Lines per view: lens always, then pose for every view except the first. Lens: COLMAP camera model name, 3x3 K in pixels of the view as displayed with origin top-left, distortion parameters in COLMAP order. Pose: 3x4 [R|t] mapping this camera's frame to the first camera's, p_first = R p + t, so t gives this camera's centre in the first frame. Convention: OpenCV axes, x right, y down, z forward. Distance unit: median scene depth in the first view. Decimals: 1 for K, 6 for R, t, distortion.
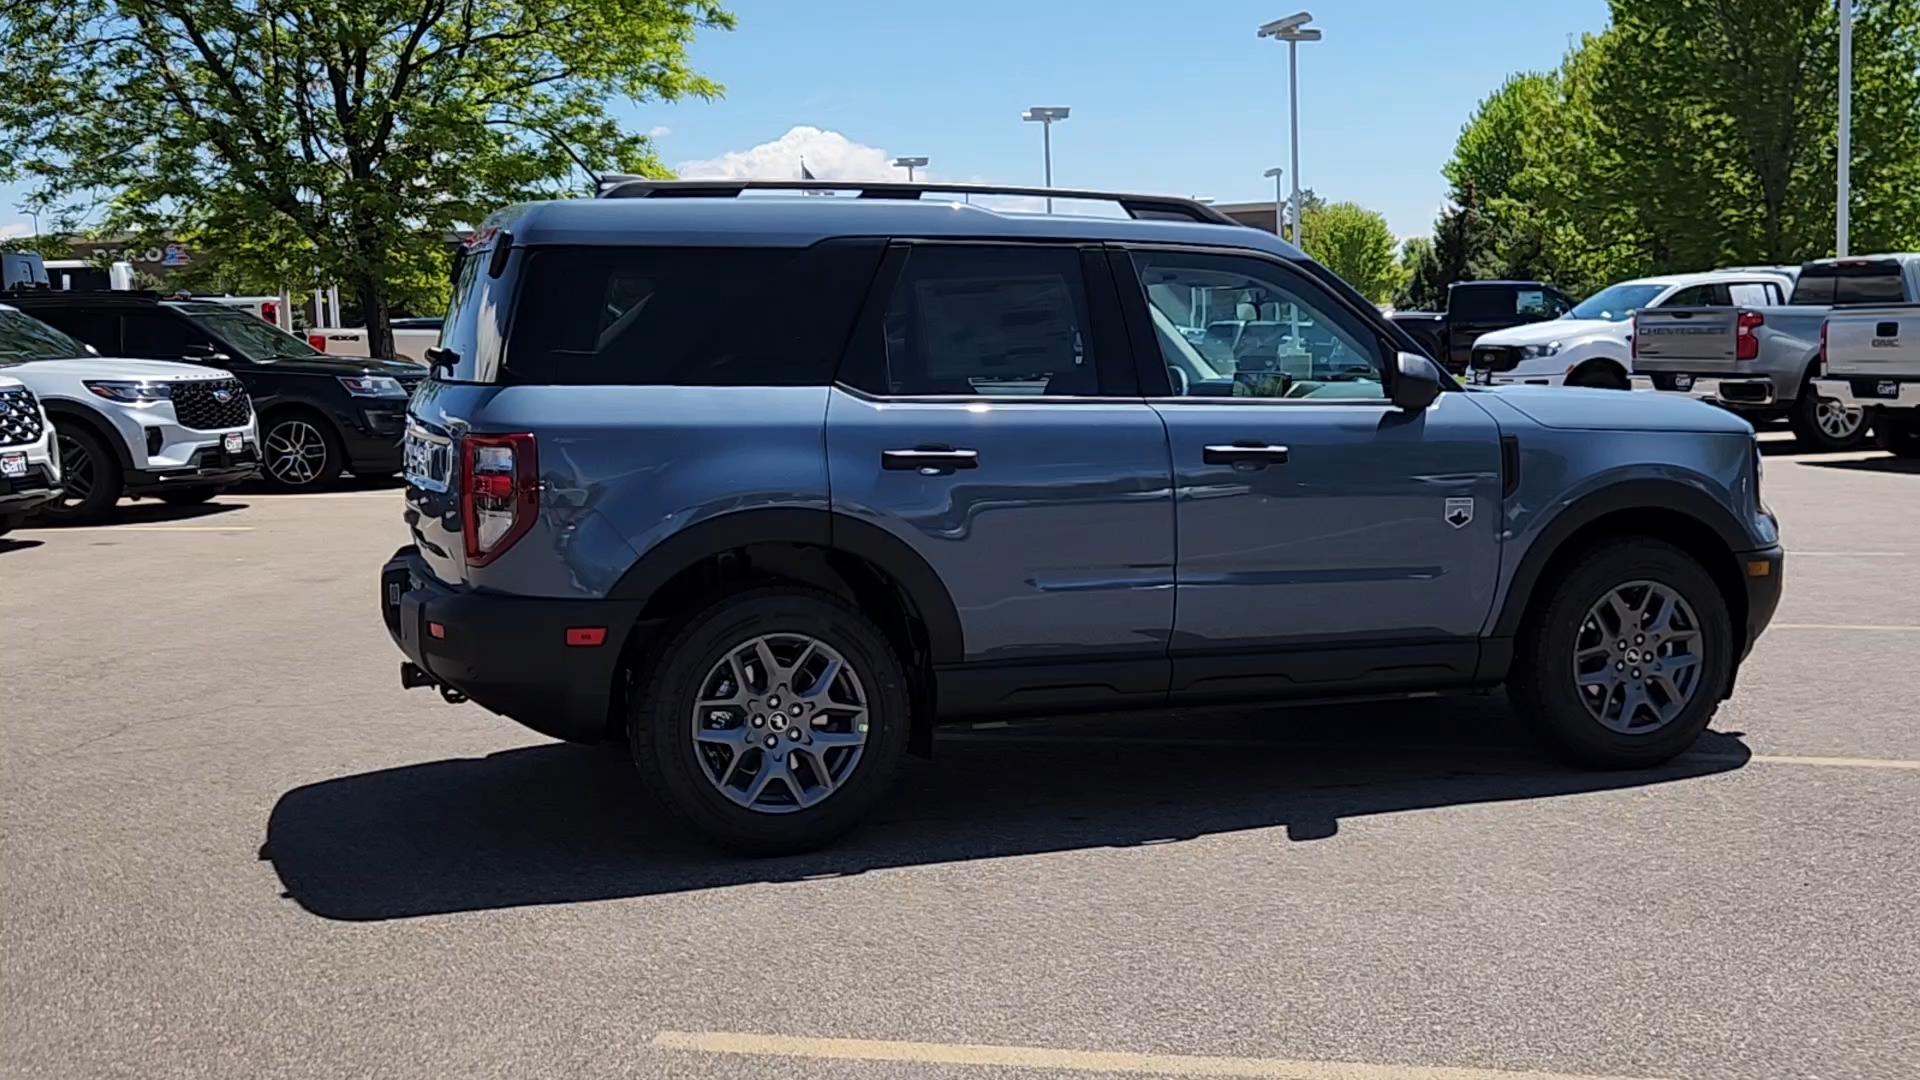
lens RADIAL K [[2035.8, 0, 949.3], [0, 2035.8, 539.4], [0, 0, 1]] dist [0.026073, 0.000000]
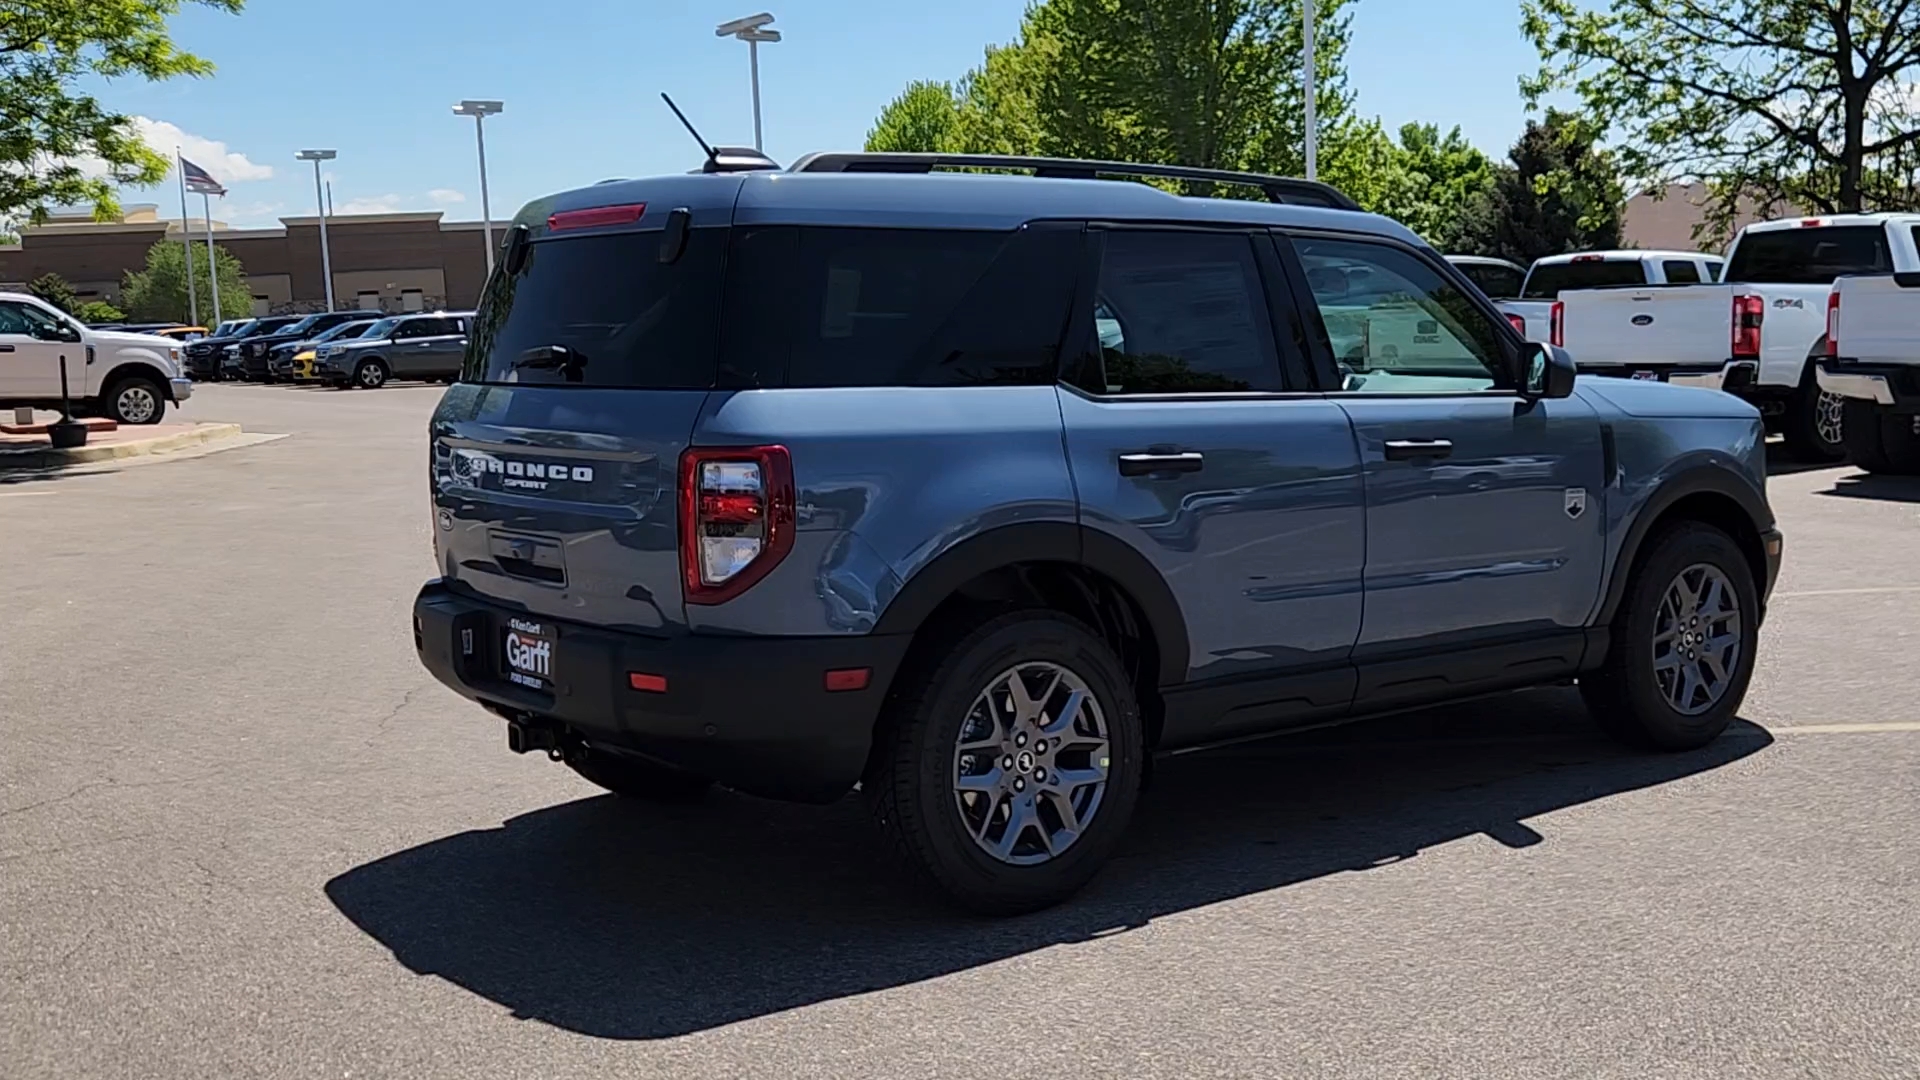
lens RADIAL K [[2035.8, 0, 948.8], [0, 2035.8, 538.6], [0, 0, 1]] dist [0.026073, 0.000000]
pose [[0.954132, -0.037401, 0.297041, -0.332355], [0.037741, 0.999277, 0.004592, -0.011845], [-0.296998, 0.006829, 0.954854, 0.139350]]
